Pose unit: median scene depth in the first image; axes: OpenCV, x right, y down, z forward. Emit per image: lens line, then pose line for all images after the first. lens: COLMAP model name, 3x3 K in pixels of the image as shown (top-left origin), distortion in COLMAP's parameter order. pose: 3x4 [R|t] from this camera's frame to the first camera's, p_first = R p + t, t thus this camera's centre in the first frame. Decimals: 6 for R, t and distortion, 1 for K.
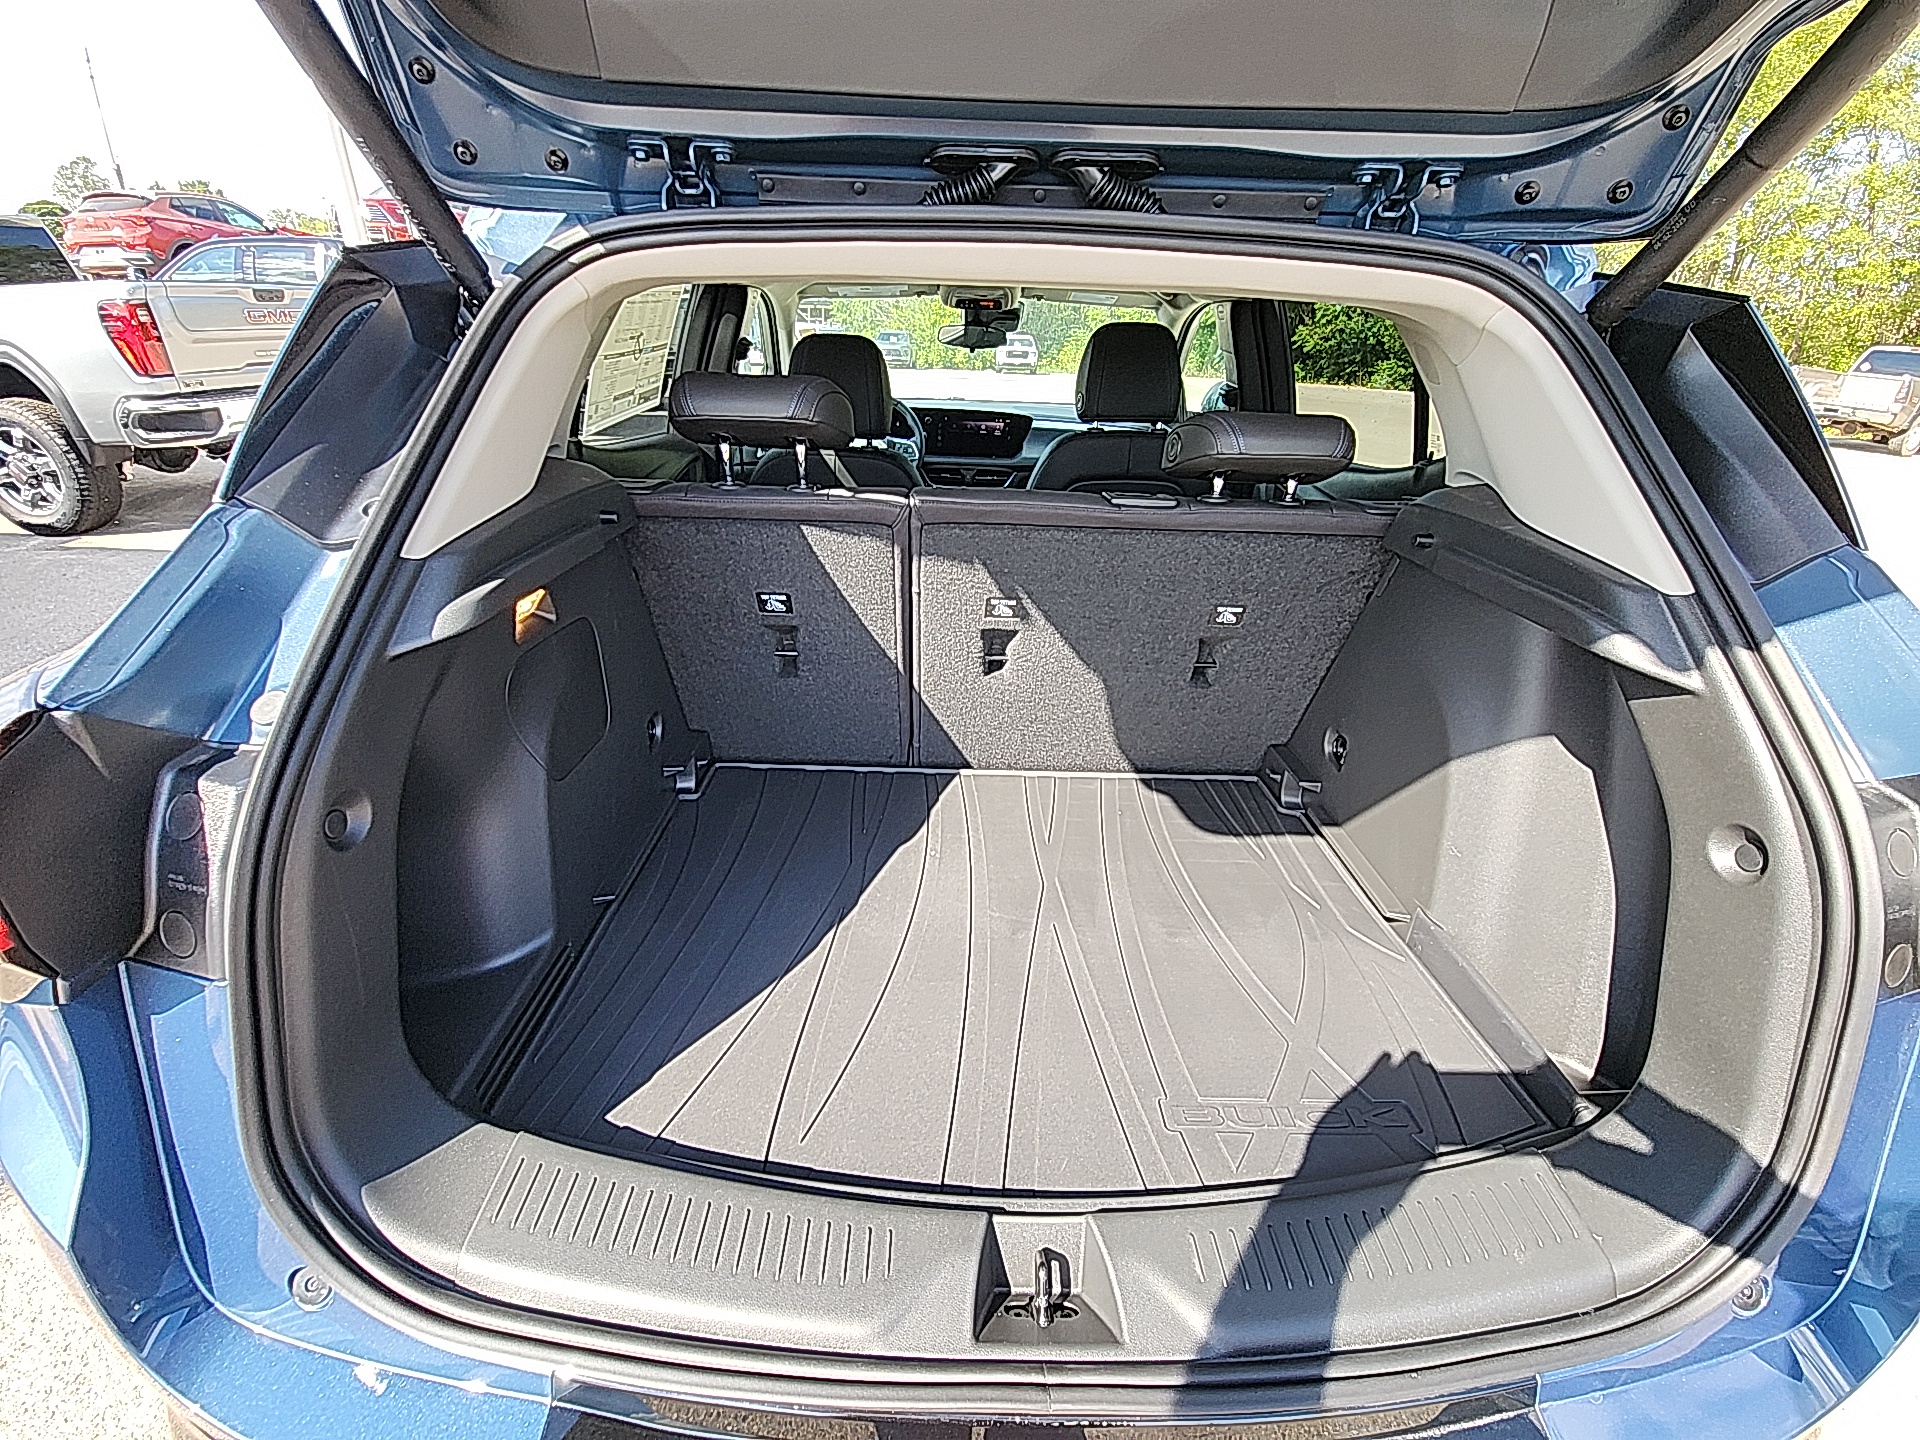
lens RADIAL K [[781.0, 0, 960.6], [0, 781.0, 709.6], [0, 0, 1]] dist [0.015450, -0.012169]
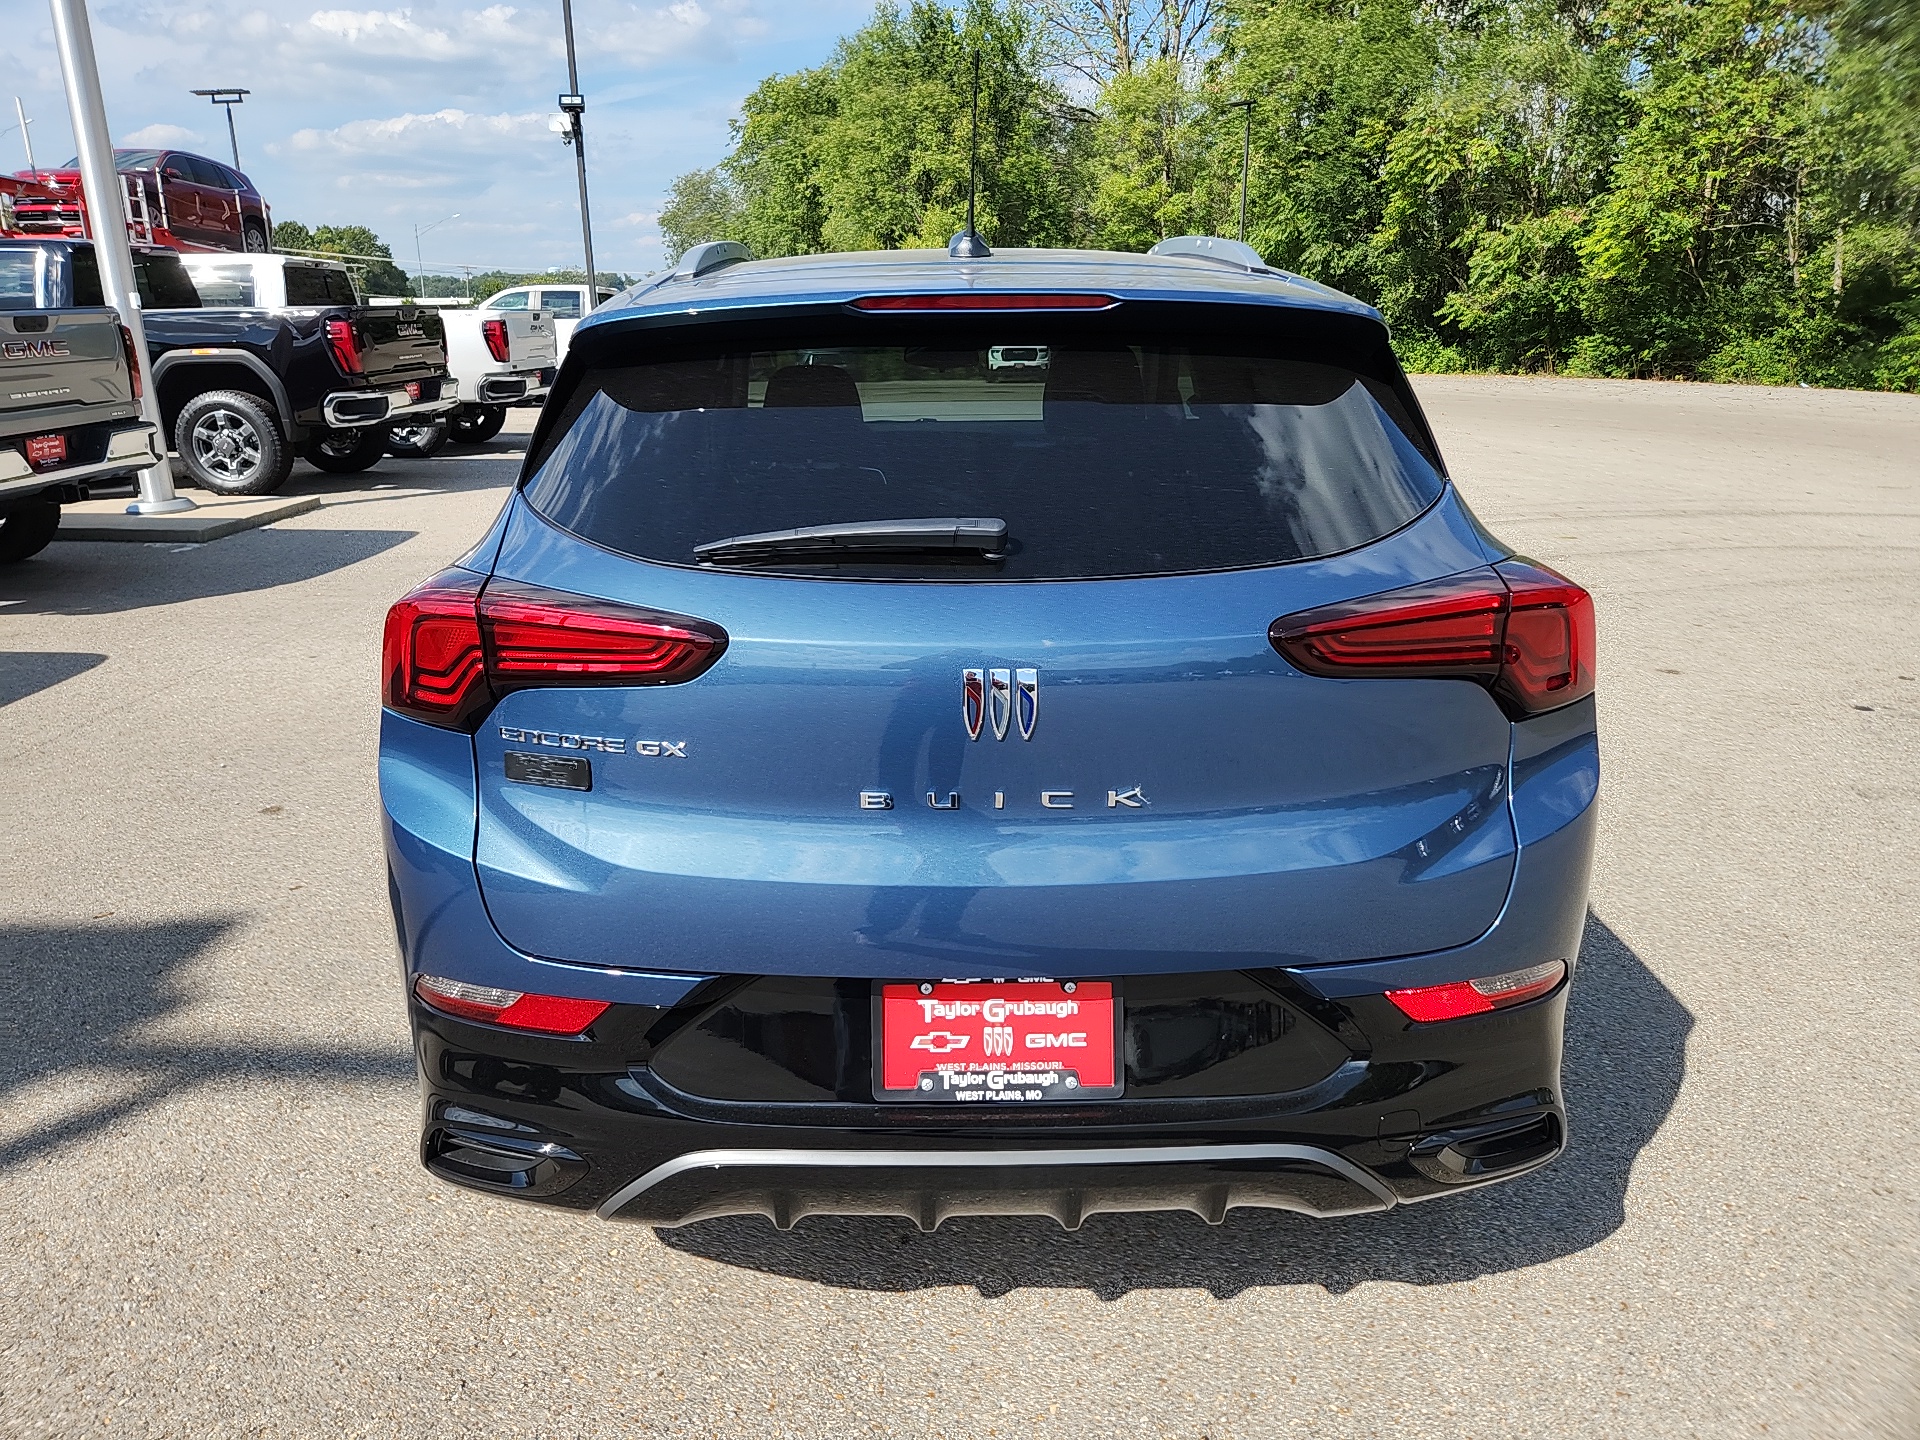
lens RADIAL K [[1288.8, 0, 944.3], [0, 1288.8, 717.0], [0, 0, 1]] dist [0.085019, -0.074235]
pose [[0.999221, -0.039368, -0.002594, 0.008414], [0.038508, 0.987484, -0.152944, 0.238178], [0.008582, 0.152725, 0.988231, -0.598450]]
